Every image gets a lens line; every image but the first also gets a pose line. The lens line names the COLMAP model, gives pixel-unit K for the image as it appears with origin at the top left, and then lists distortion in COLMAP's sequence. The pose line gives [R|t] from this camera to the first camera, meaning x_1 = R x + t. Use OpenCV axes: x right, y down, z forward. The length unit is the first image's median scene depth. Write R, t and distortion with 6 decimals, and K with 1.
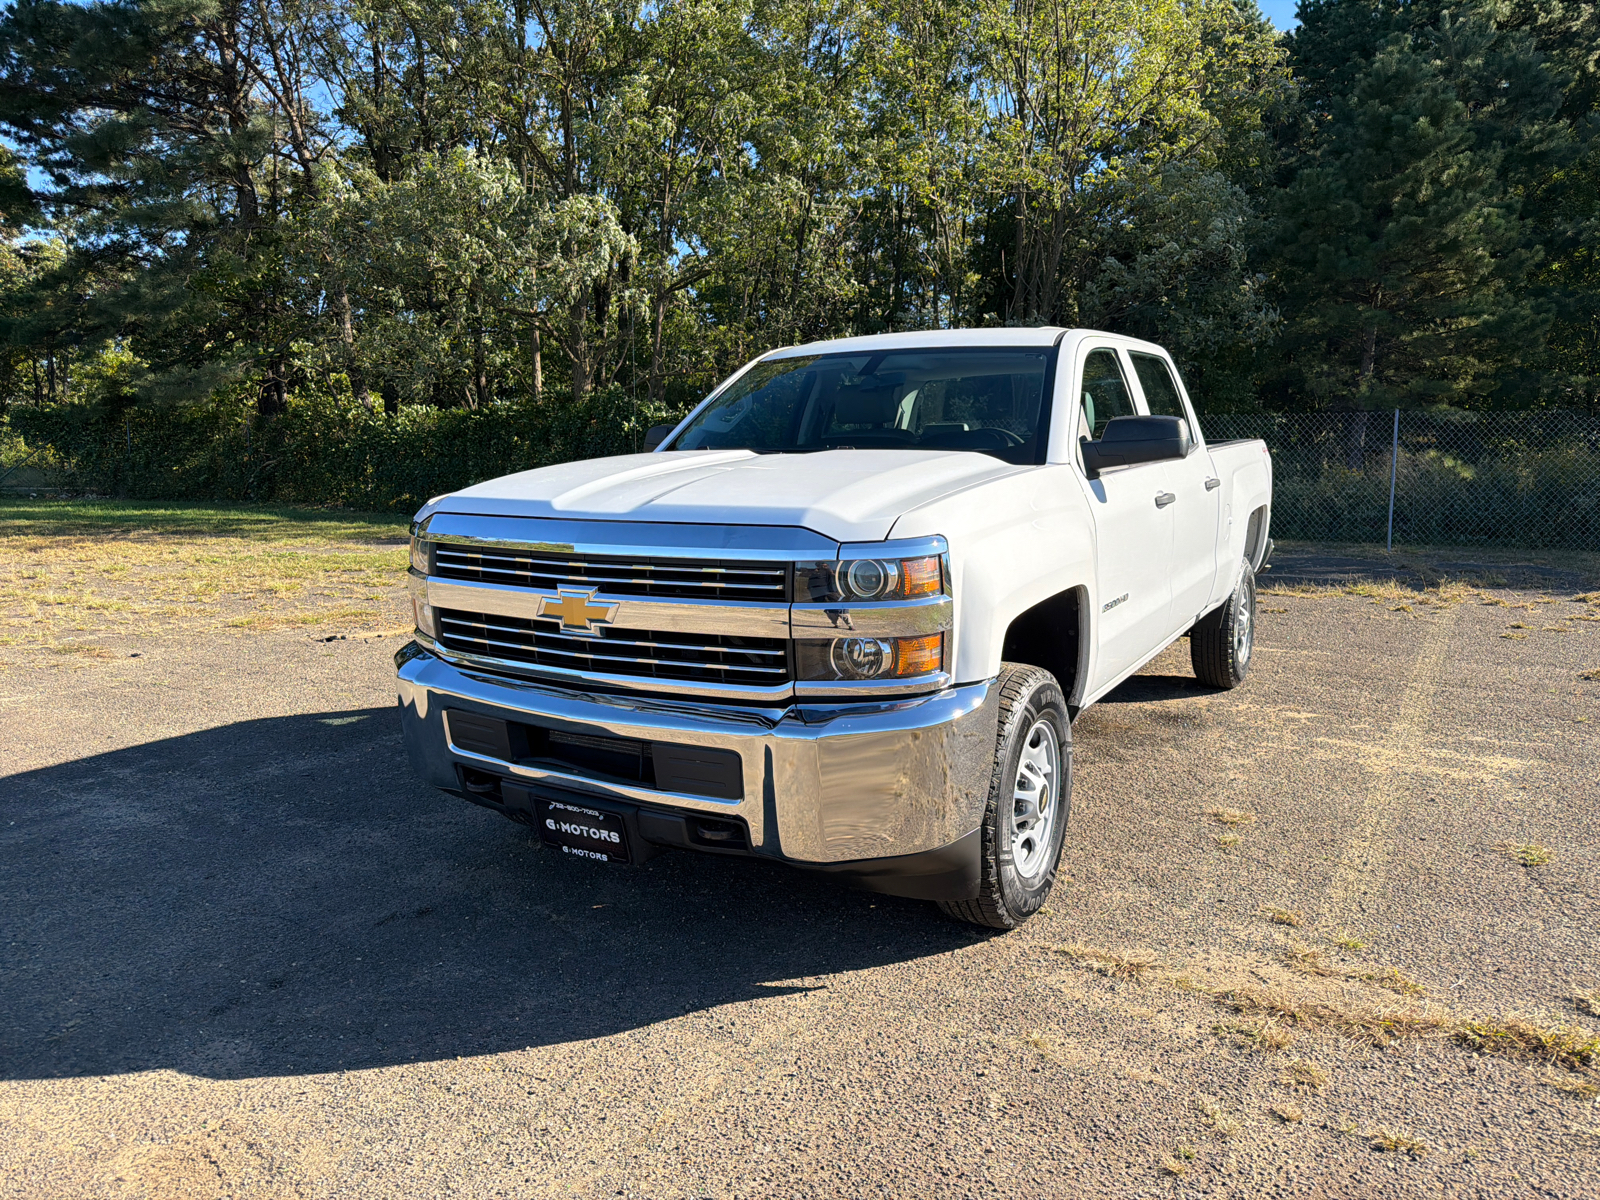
lens RADIAL K [[1130.3, 0, 800.0], [0, 1130.3, 600.0], [0, 0, 1]] dist [0.060424, -0.086638]
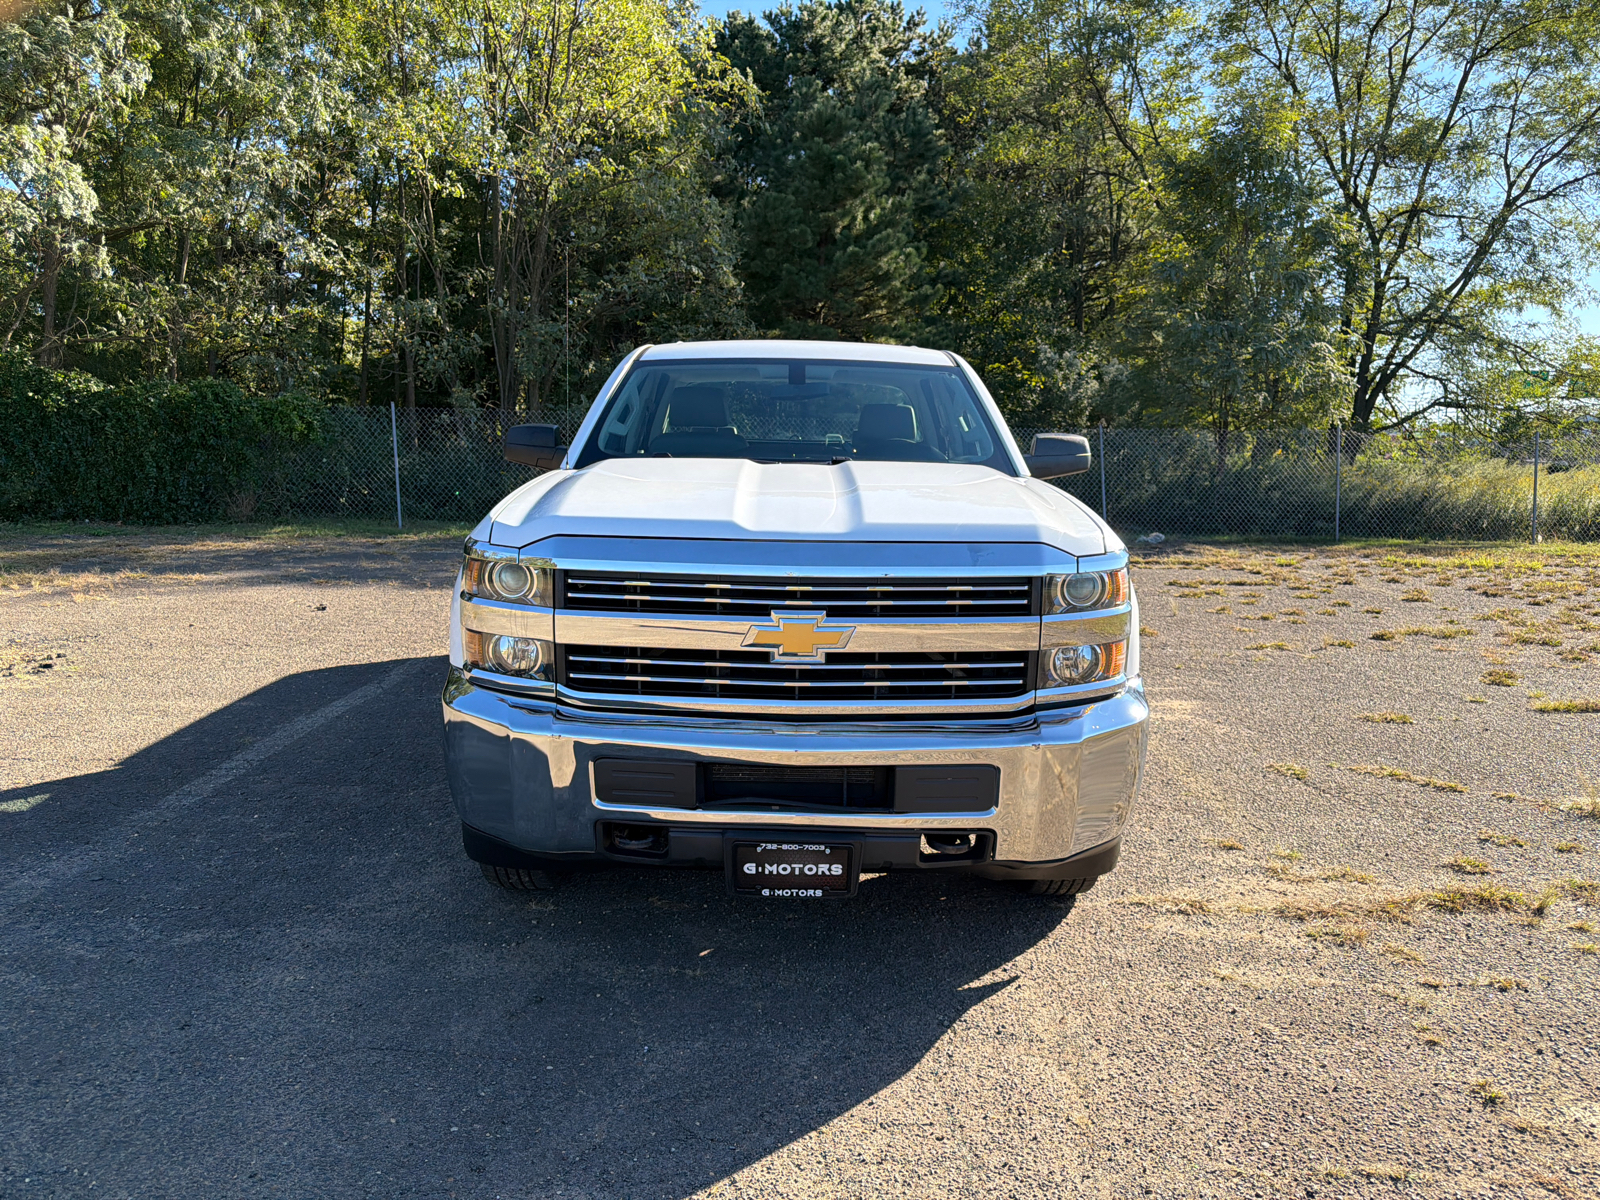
lens RADIAL K [[1130.3, 0, 800.0], [0, 1130.3, 600.0], [0, 0, 1]] dist [0.060424, -0.086638]
pose [[0.859978, -0.052671, 0.507606, -0.647699], [0.047105, 0.998606, 0.023815, -0.042304], [-0.508152, 0.003430, 0.861260, 0.181850]]
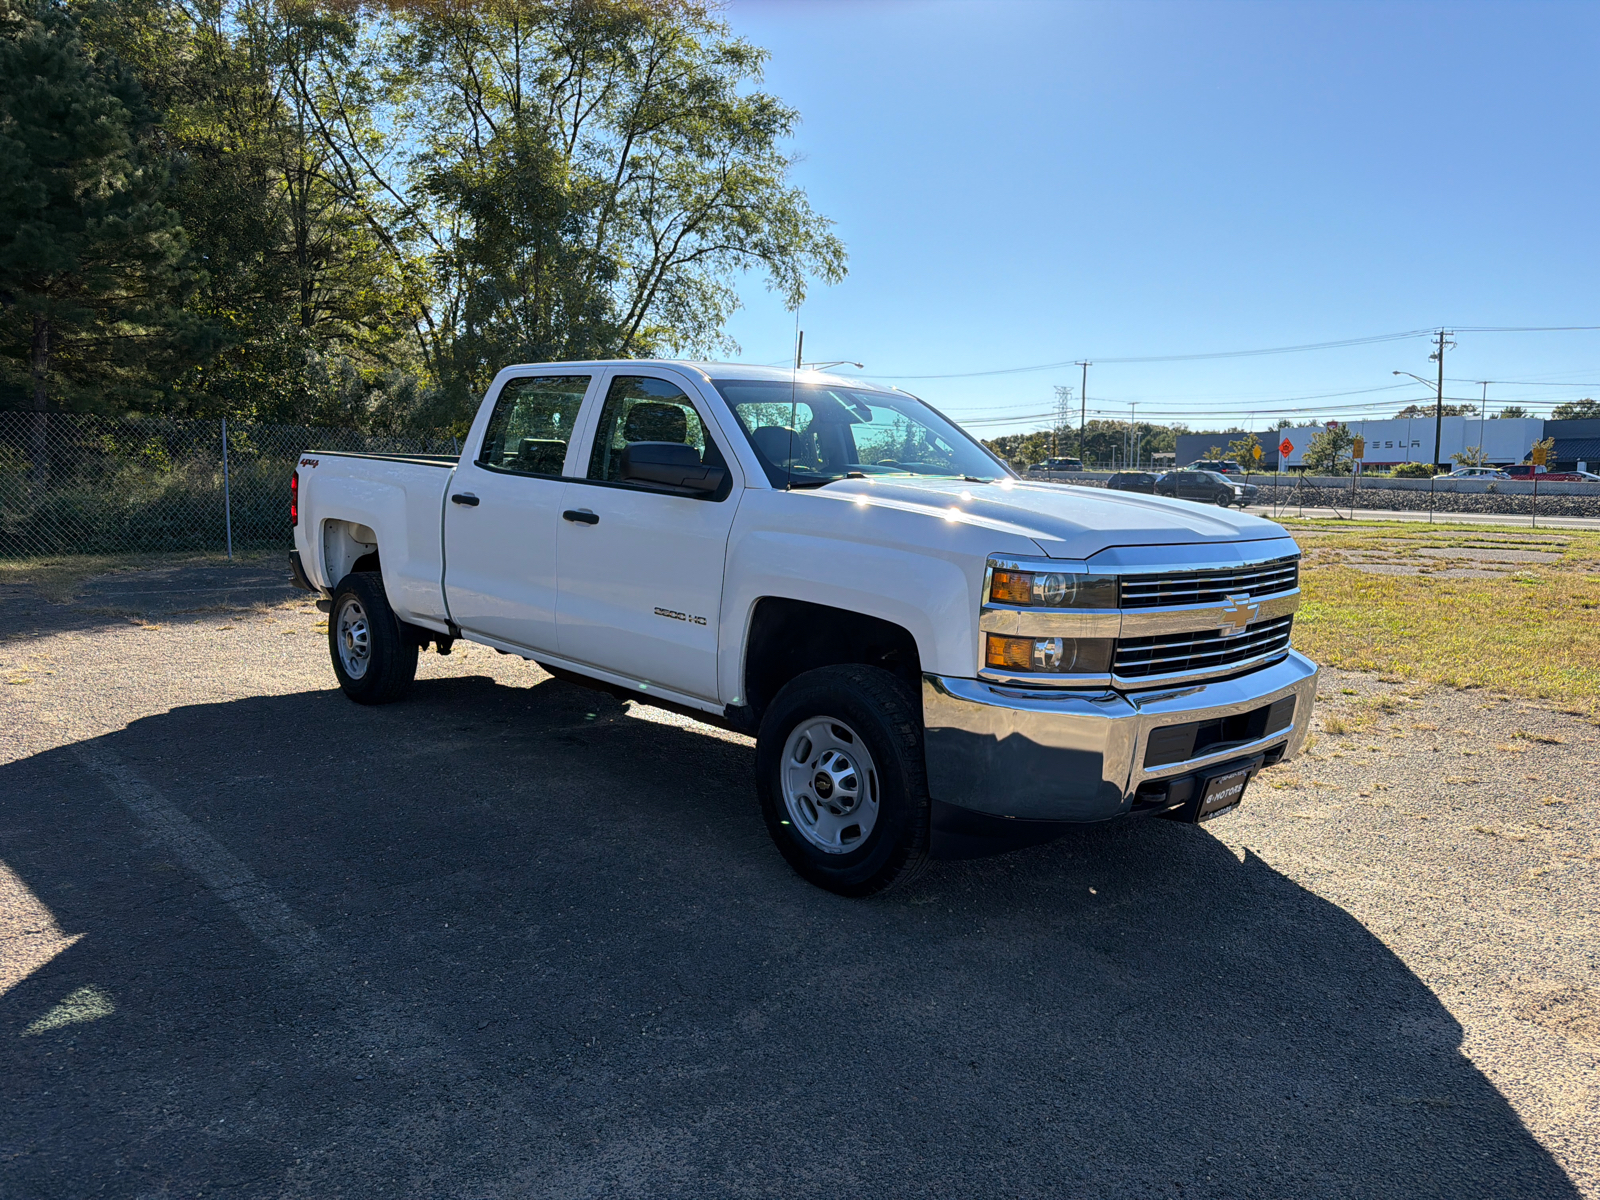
lens RADIAL K [[1130.3, 0, 800.0], [0, 1130.3, 600.0], [0, 0, 1]] dist [0.060424, -0.086638]
pose [[0.273002, -0.096570, 0.957154, -1.474553], [0.098212, 0.992548, 0.072129, -0.139554], [-0.956987, 0.074313, 0.280452, 1.068637]]
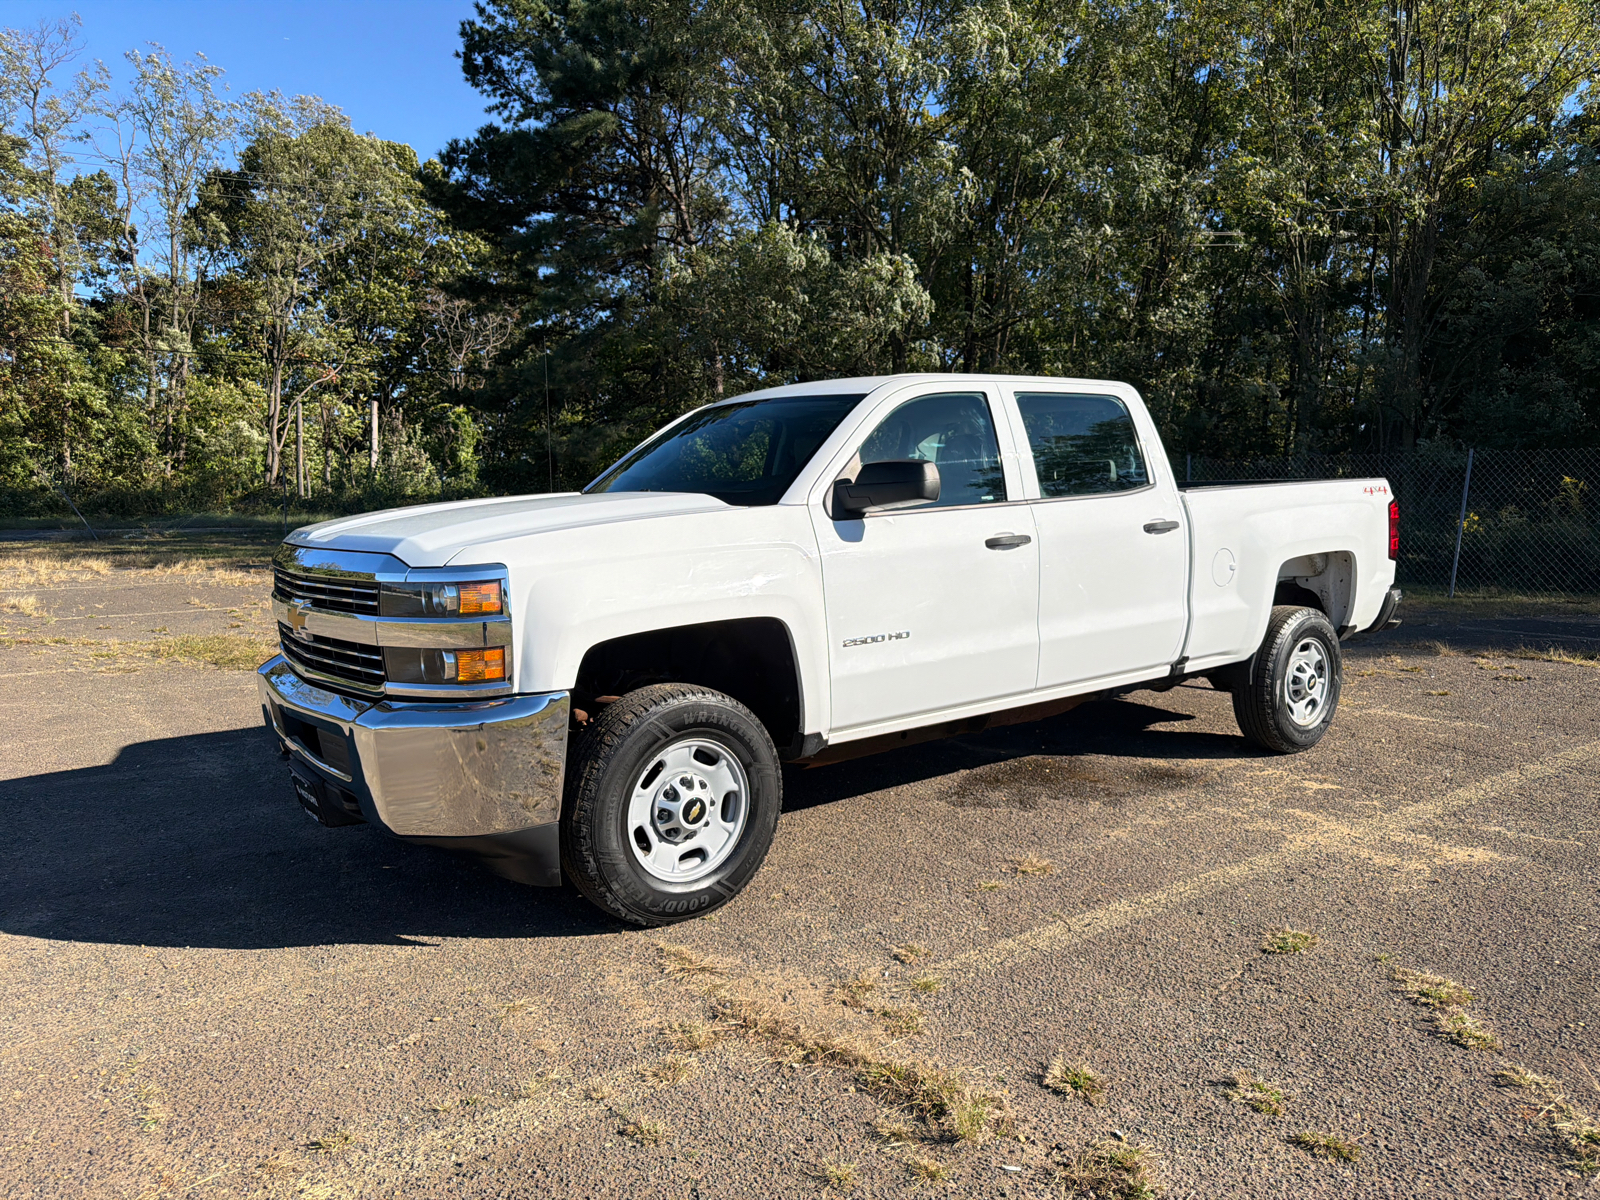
lens RADIAL K [[1128.5, 0, 799.2], [0, 1128.5, 609.4], [0, 0, 1]] dist [0.076371, -0.113009]
pose [[0.928867, 0.029988, -0.369198, 0.773437], [-0.041329, 0.998884, -0.022844, 0.002922], [0.368101, 0.036478, 0.929070, 0.014619]]
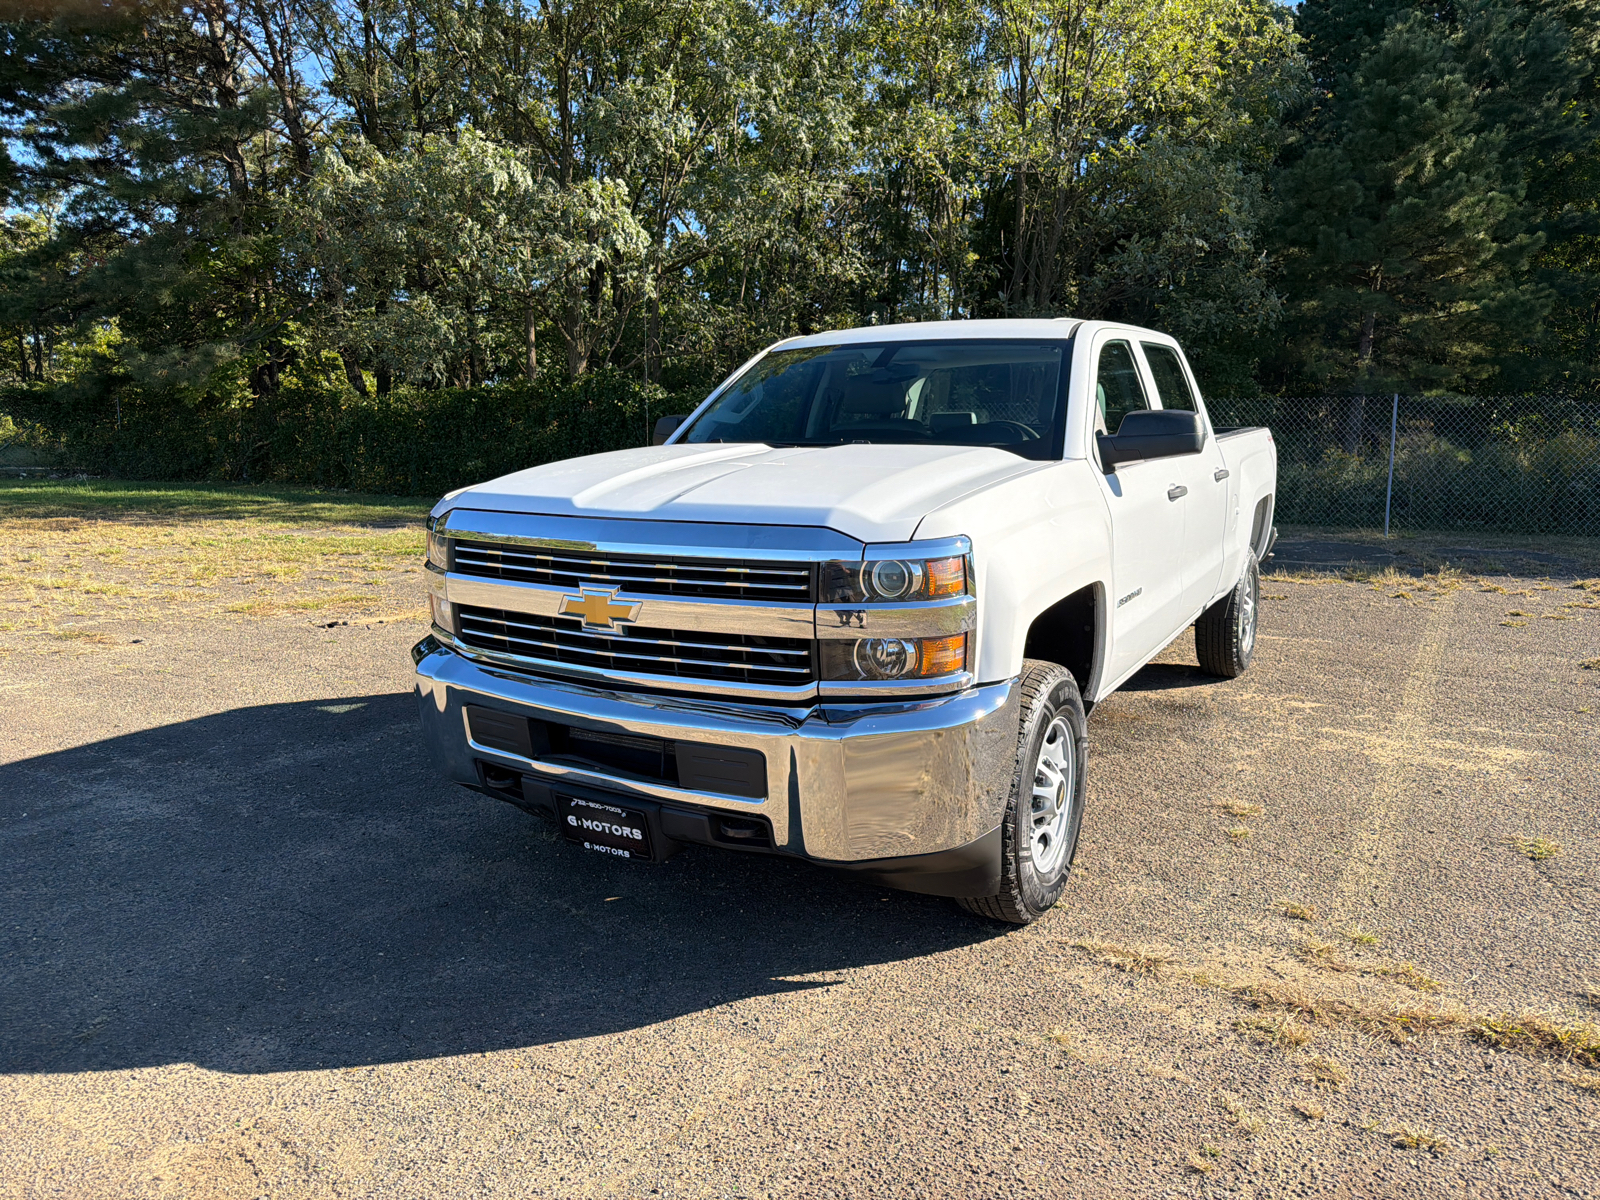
lens RADIAL K [[1128.5, 0, 799.2], [0, 1128.5, 609.4], [0, 0, 1]] dist [0.076371, -0.113009]
pose [[0.999976, 0.001775, 0.006656, -0.025880], [-0.001948, 0.999661, 0.025964, -0.015911], [-0.006608, -0.025976, 0.999641, 0.000301]]
